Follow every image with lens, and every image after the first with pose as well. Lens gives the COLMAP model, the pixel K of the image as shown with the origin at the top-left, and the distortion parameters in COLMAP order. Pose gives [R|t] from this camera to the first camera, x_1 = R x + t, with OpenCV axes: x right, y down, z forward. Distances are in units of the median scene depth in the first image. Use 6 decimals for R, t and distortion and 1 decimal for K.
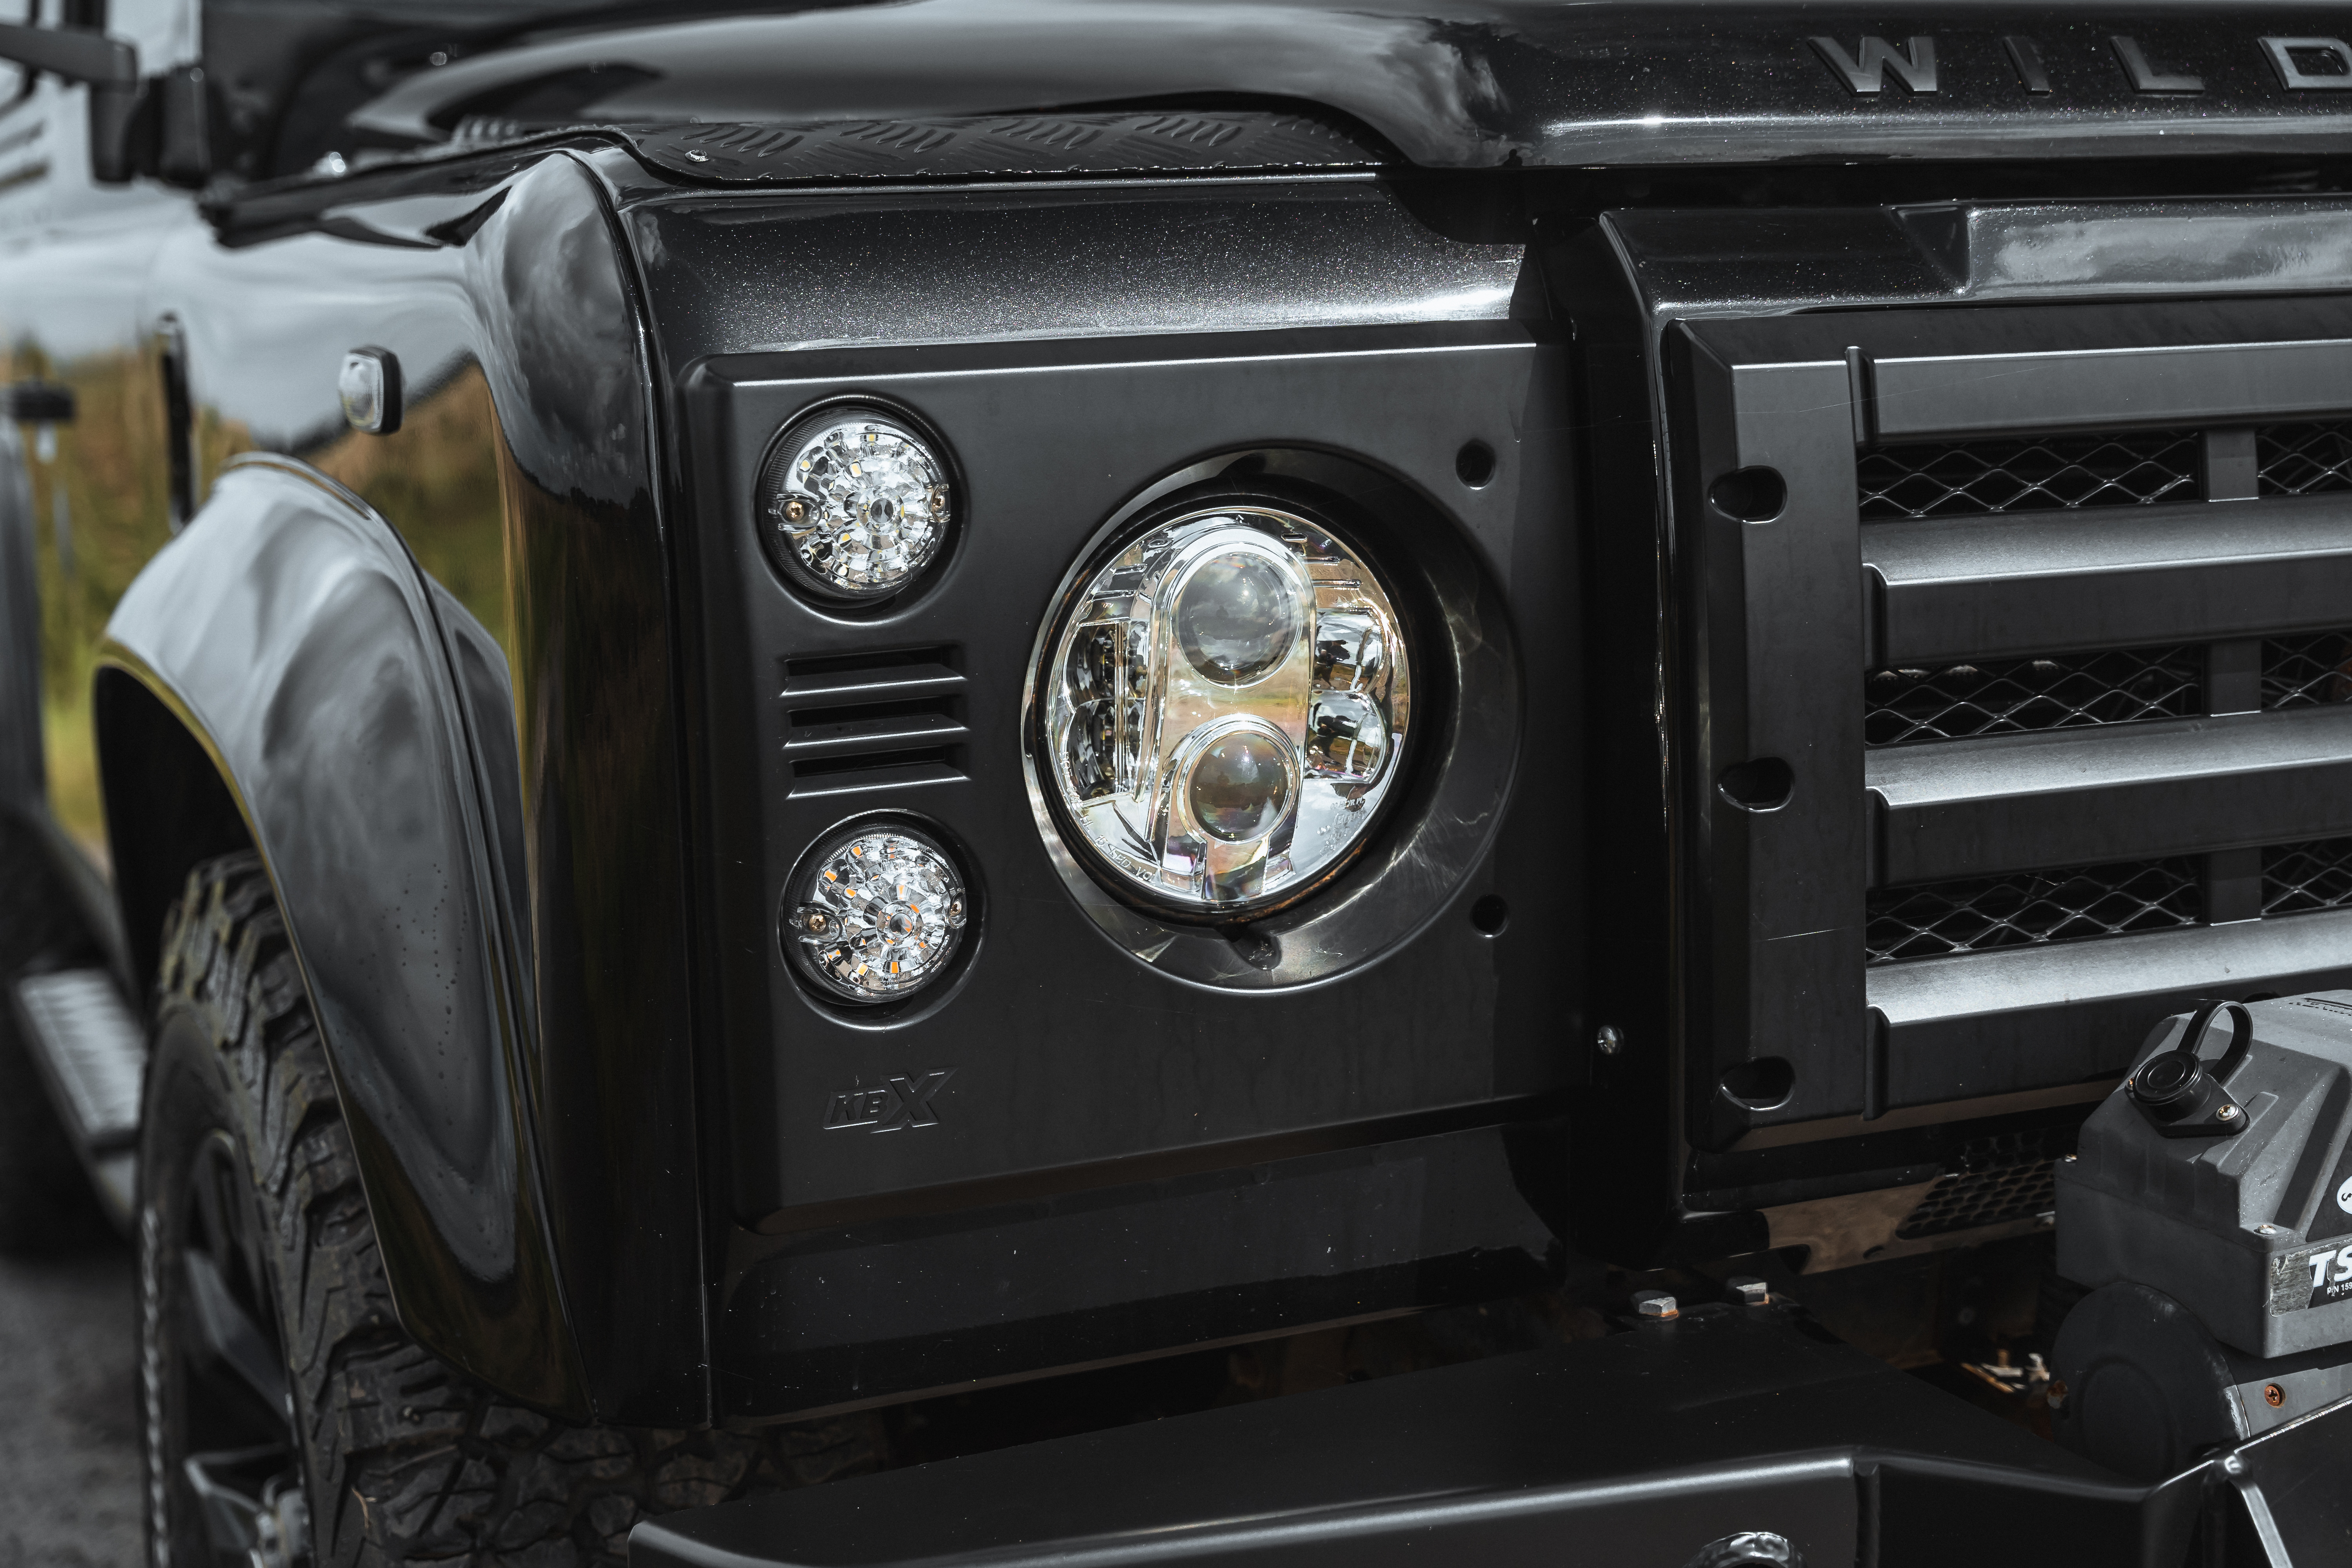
lens RADIAL K [[3296.3, 0, 1188.3], [0, 3296.3, 813.2], [0, 0, 1]] dist [0.014295, 0.025906]
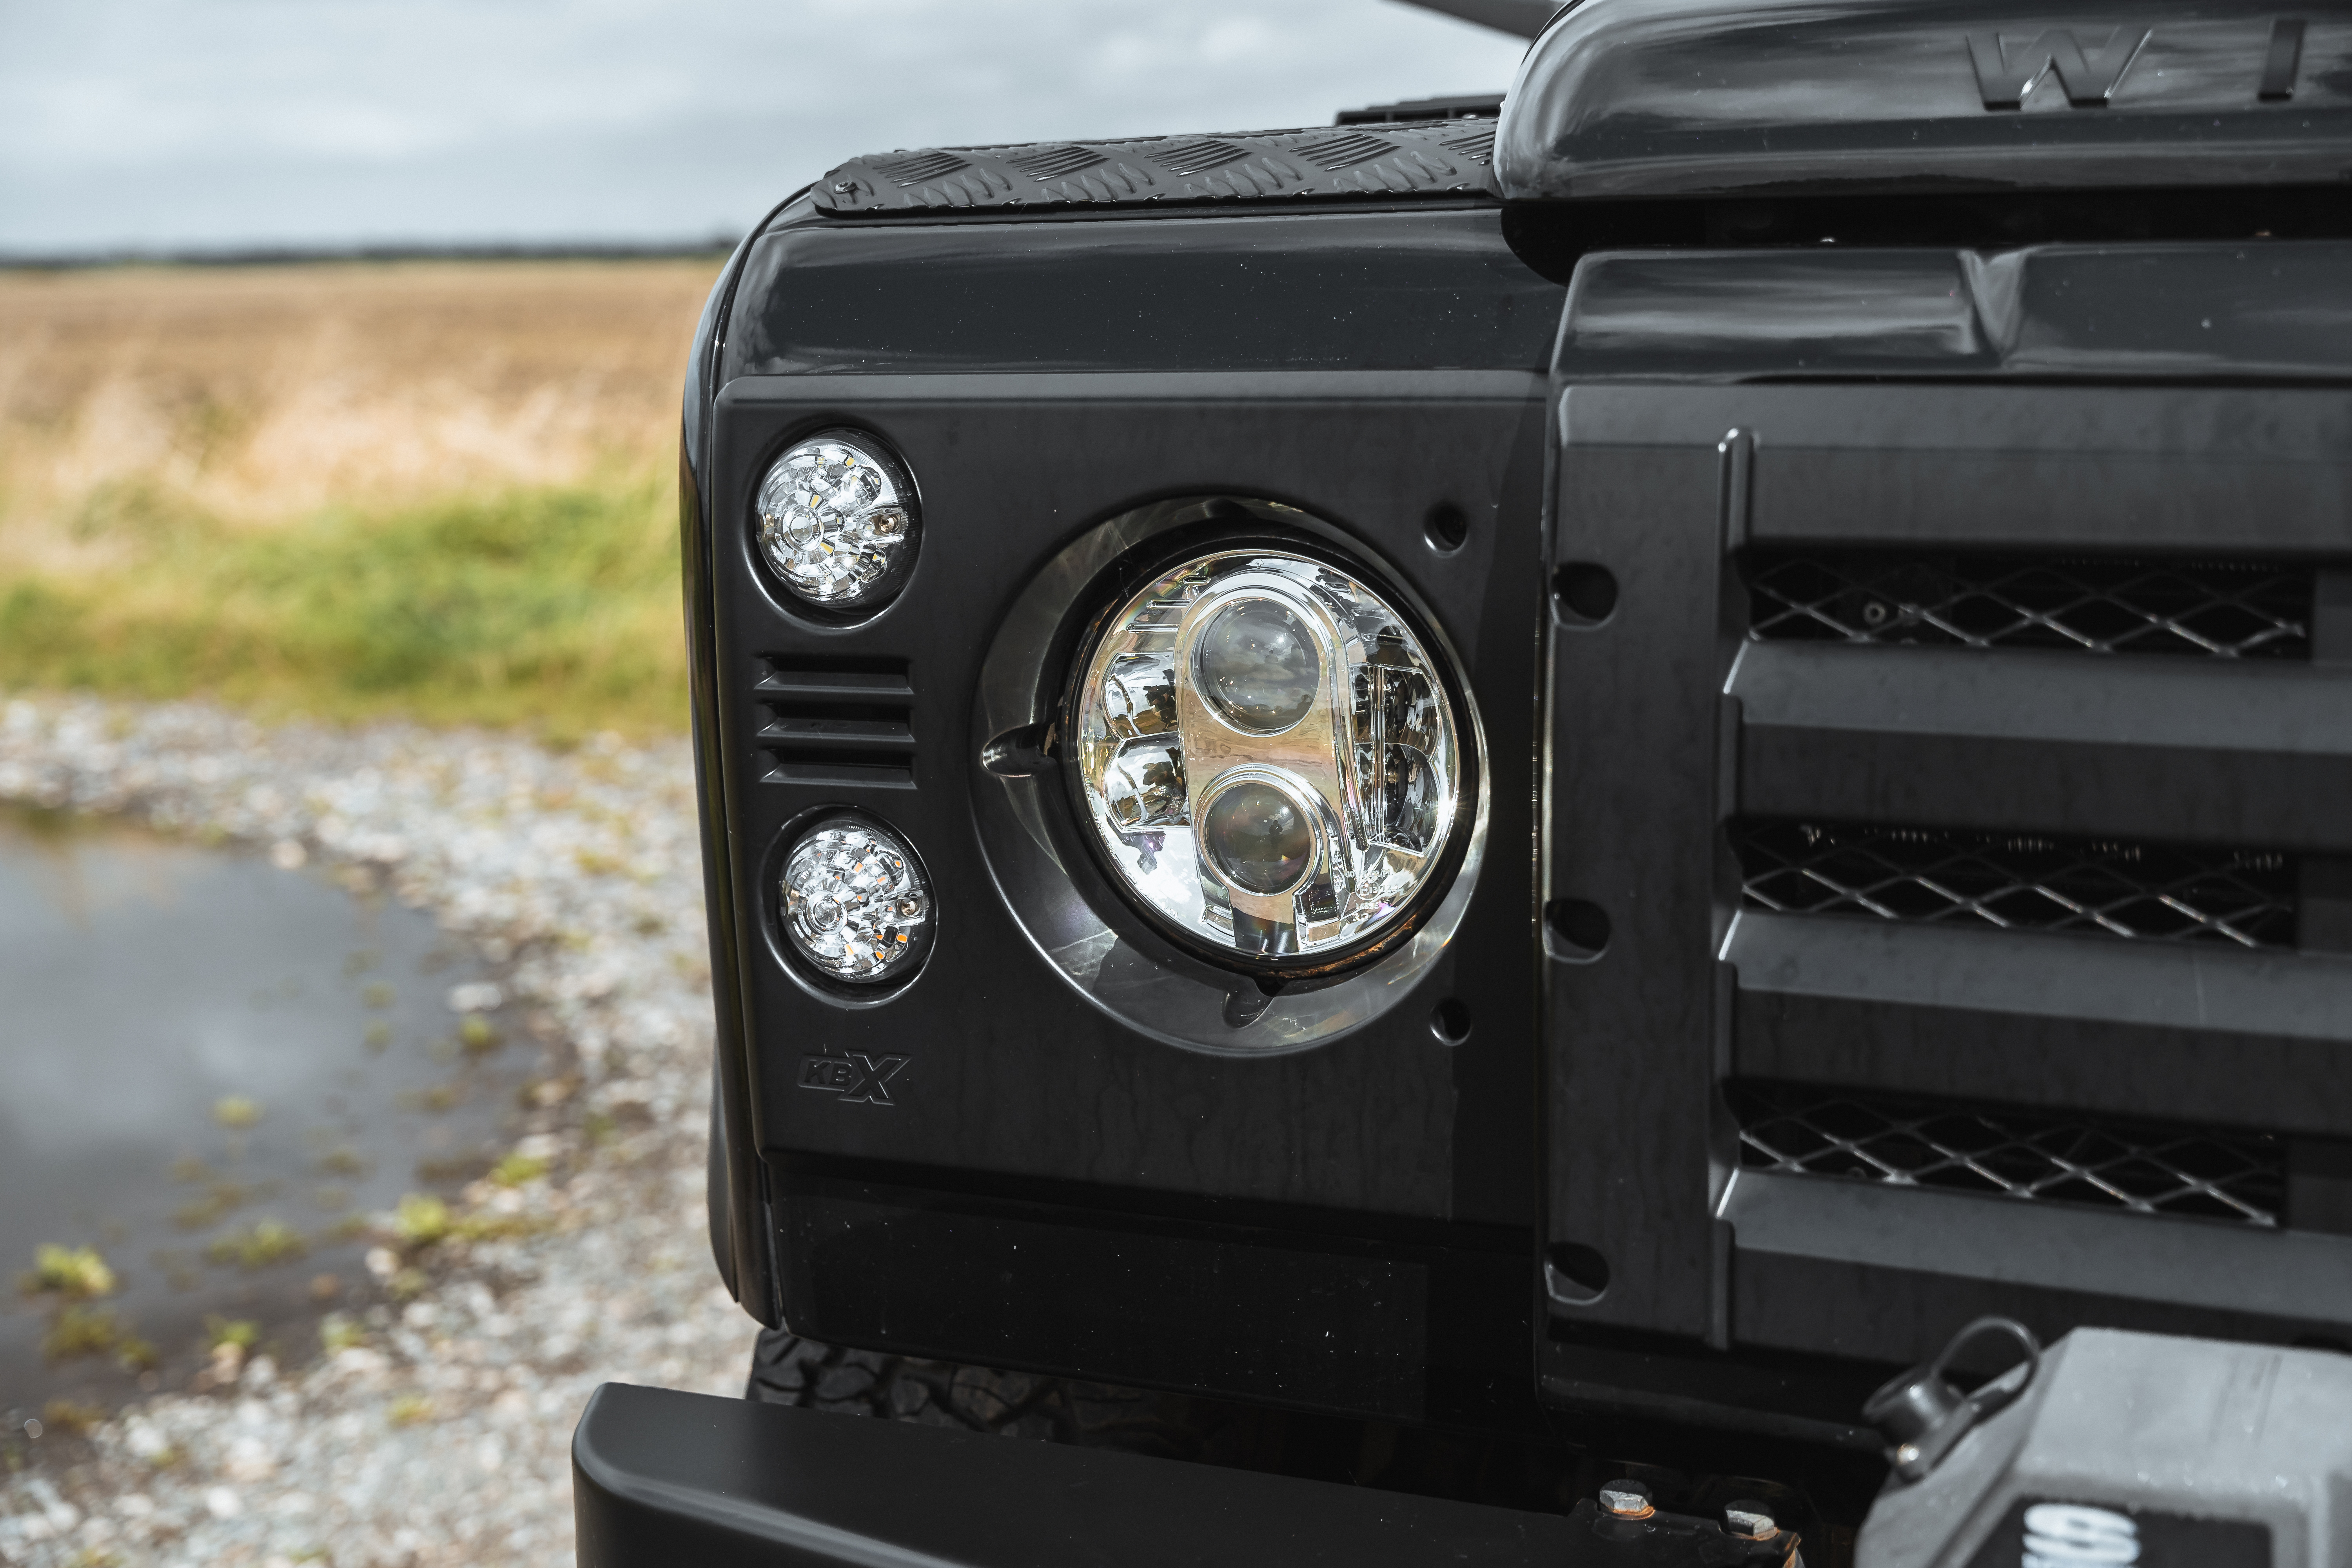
lens RADIAL K [[3266.9, 0, 1207.0], [0, 3266.9, 798.0], [0, 0, 1]] dist [-0.020641, 0.109289]
pose [[0.665603, 0.148056, -0.731473, 0.702937], [-0.117506, 0.988690, 0.093194, -0.106976], [0.736997, 0.023922, 0.675472, 0.343094]]
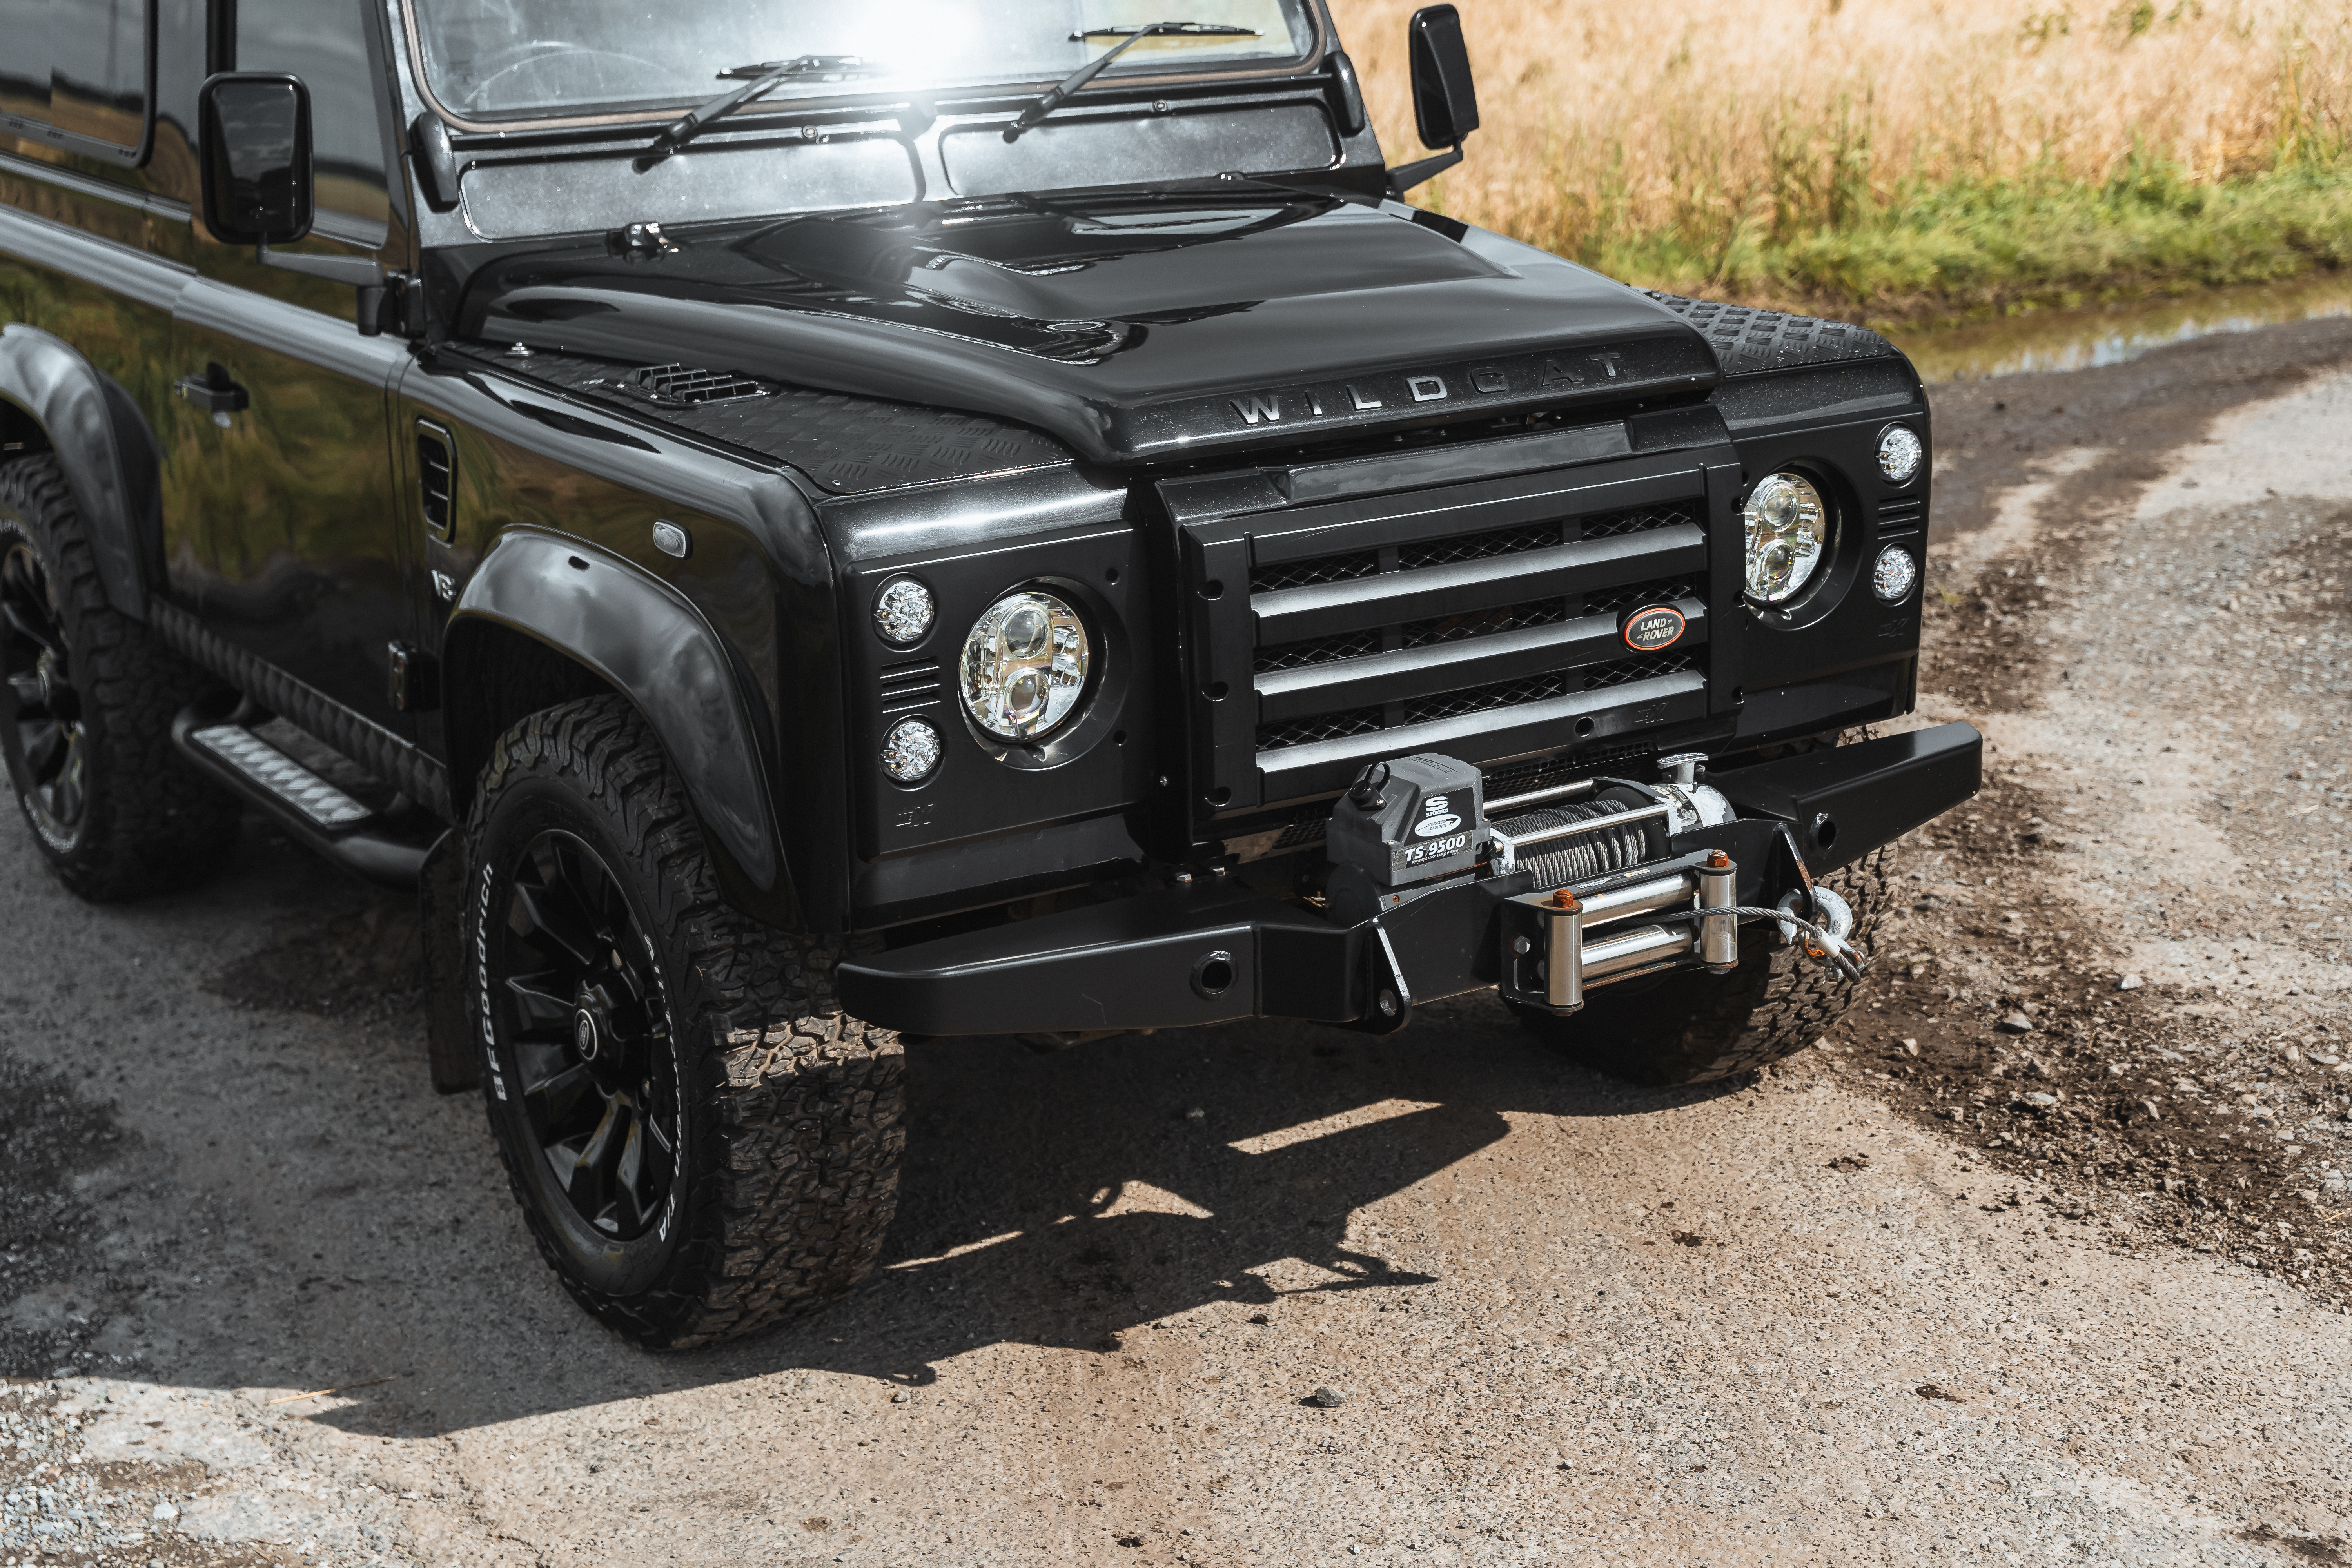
lens RADIAL K [[3514.2, 0, 1238.6], [0, 3514.2, 780.9], [0, 0, 1]] dist [0.006005, -0.023681]
pose [[0.986268, -0.034588, 0.161489, -0.282740], [0.016973, 0.993874, 0.109209, -0.249470], [-0.164277, -0.104969, 0.980813, -1.871077]]
